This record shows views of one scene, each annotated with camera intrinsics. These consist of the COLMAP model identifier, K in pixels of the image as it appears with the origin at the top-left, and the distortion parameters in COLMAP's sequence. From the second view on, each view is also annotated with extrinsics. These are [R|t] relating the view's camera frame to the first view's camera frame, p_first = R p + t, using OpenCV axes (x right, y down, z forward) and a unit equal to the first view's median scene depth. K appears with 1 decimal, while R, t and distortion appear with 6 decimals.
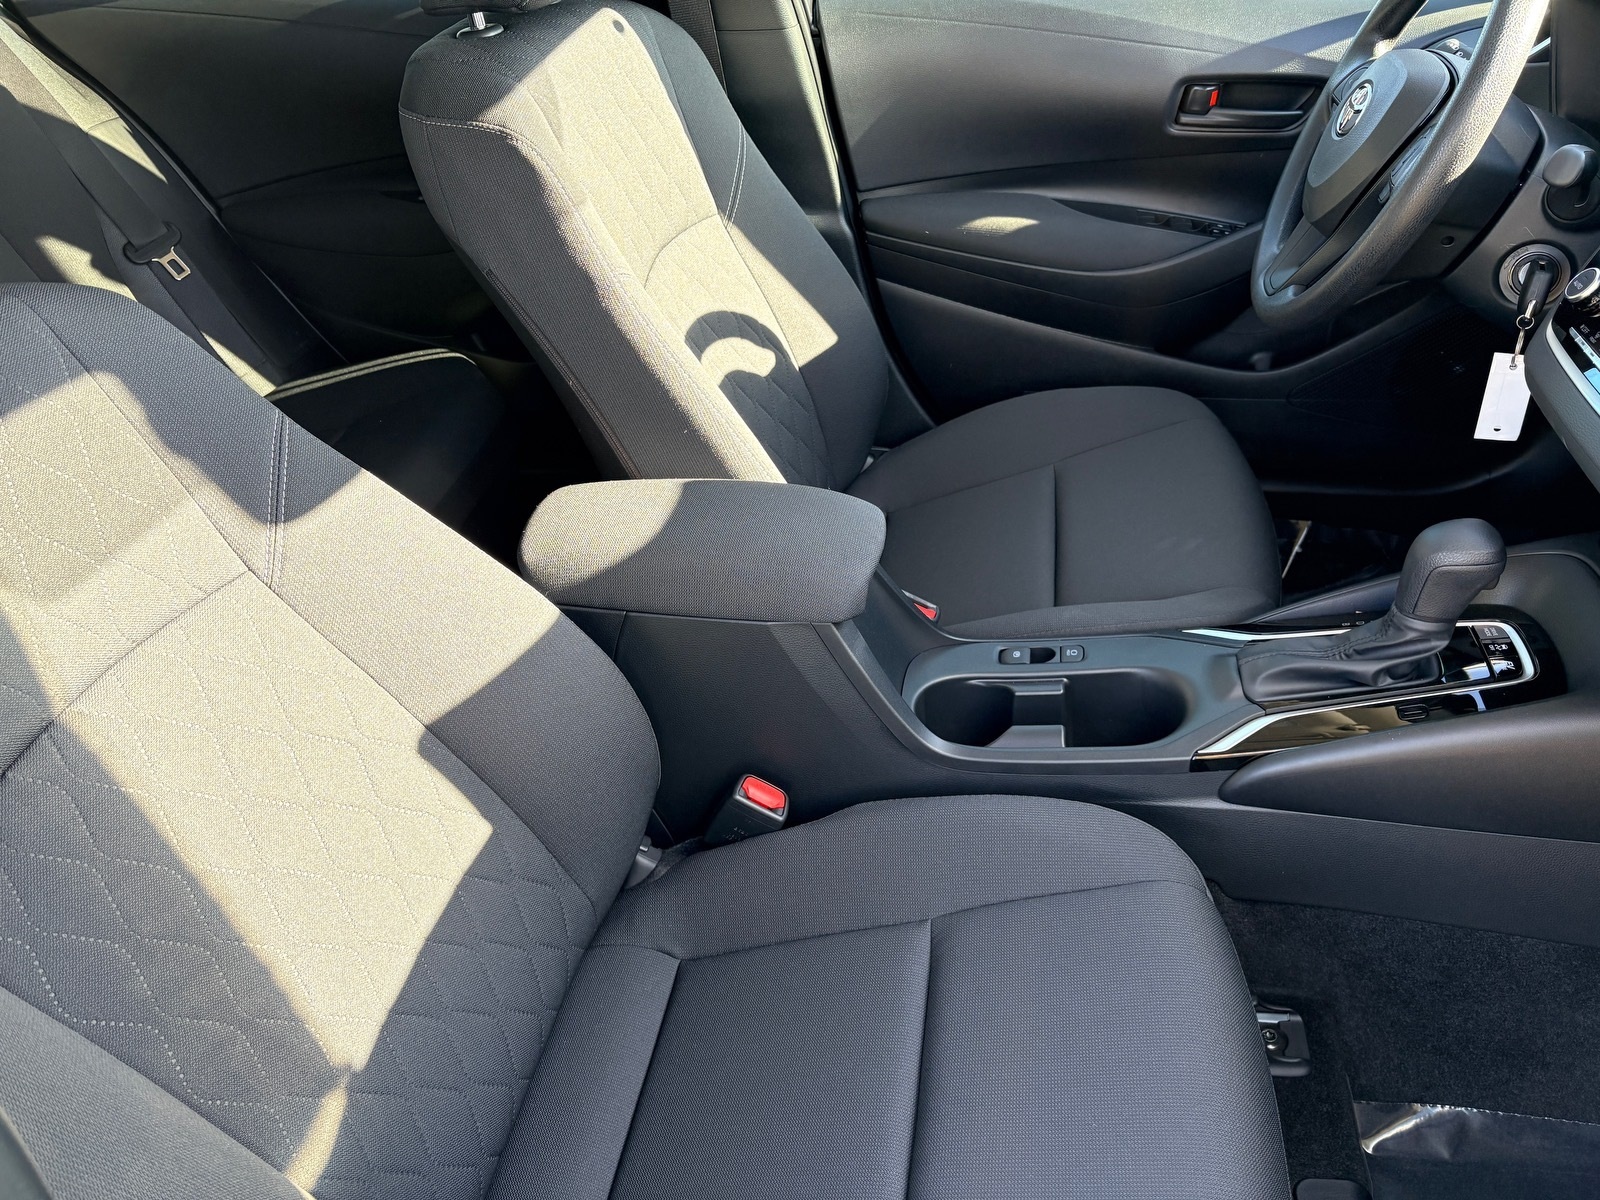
lens RADIAL K [[1217.7, 0, 786.5], [0, 1217.7, 594.3], [0, 0, 1]] dist [0.030435, -0.019244]
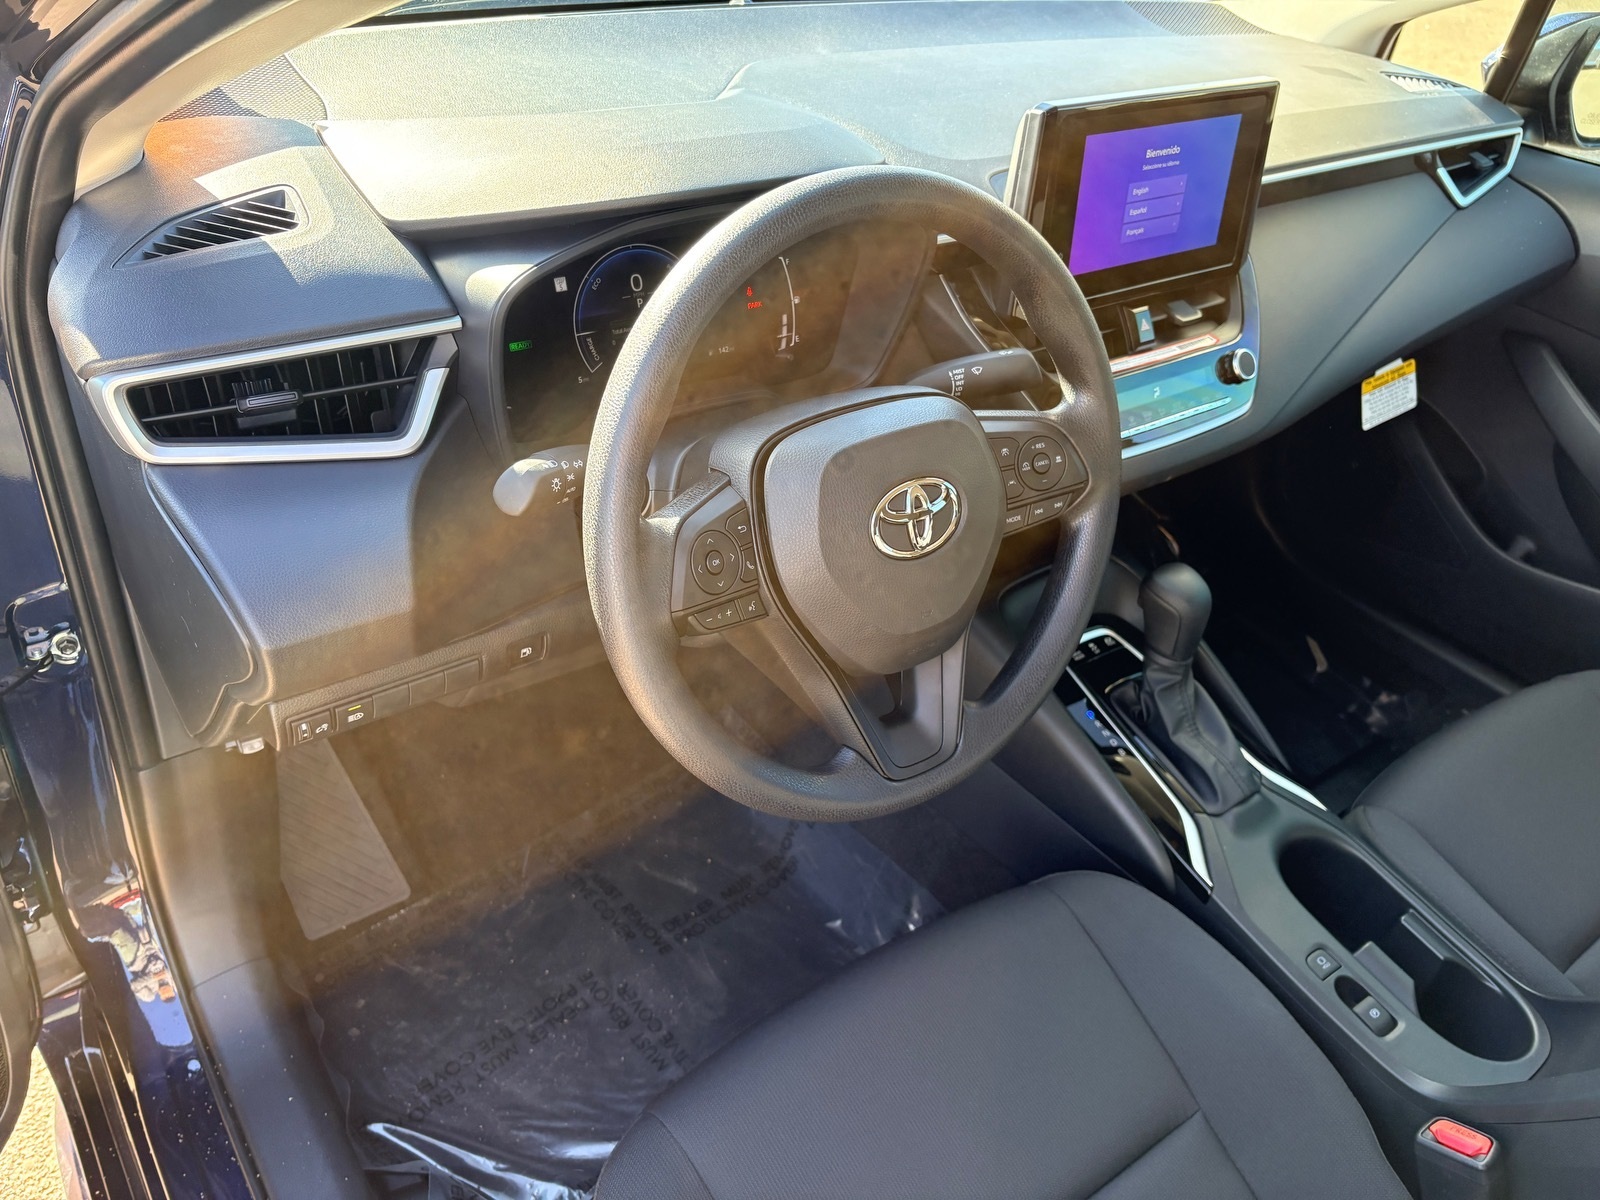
lens RADIAL K [[1217.7, 0, 796.5], [0, 1217.7, 587.9], [0, 0, 1]] dist [0.030435, -0.019244]
pose [[-0.716347, -0.427160, 0.551708, 0.144374], [0.341116, 0.475369, 0.810965, -0.996332], [-0.608677, 0.769128, -0.194818, 1.288121]]
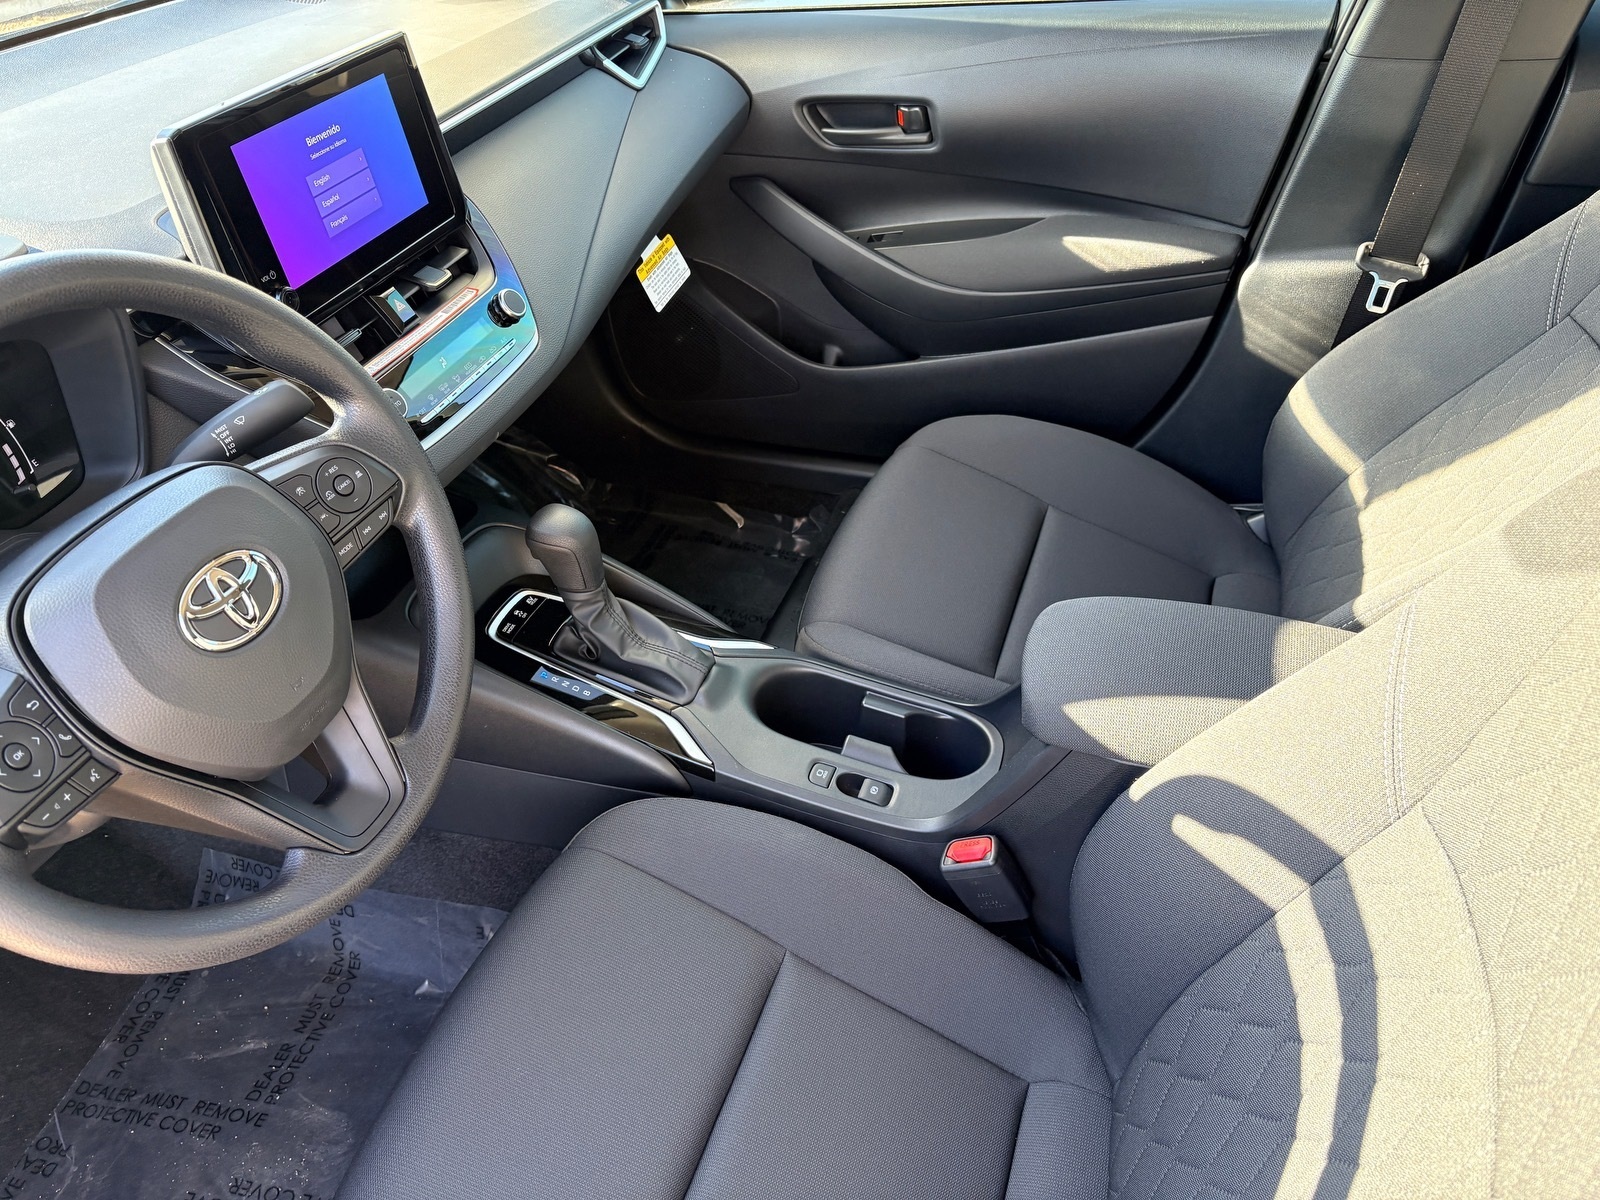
lens RADIAL K [[1217.7, 0, 797.8], [0, 1217.7, 607.9], [0, 0, 1]] dist [0.030435, -0.019244]
pose [[-0.981551, -0.023788, 0.189715, 0.075154], [0.173850, 0.301967, 0.937333, -0.986495], [-0.079585, 0.953022, -0.292260, 1.251024]]
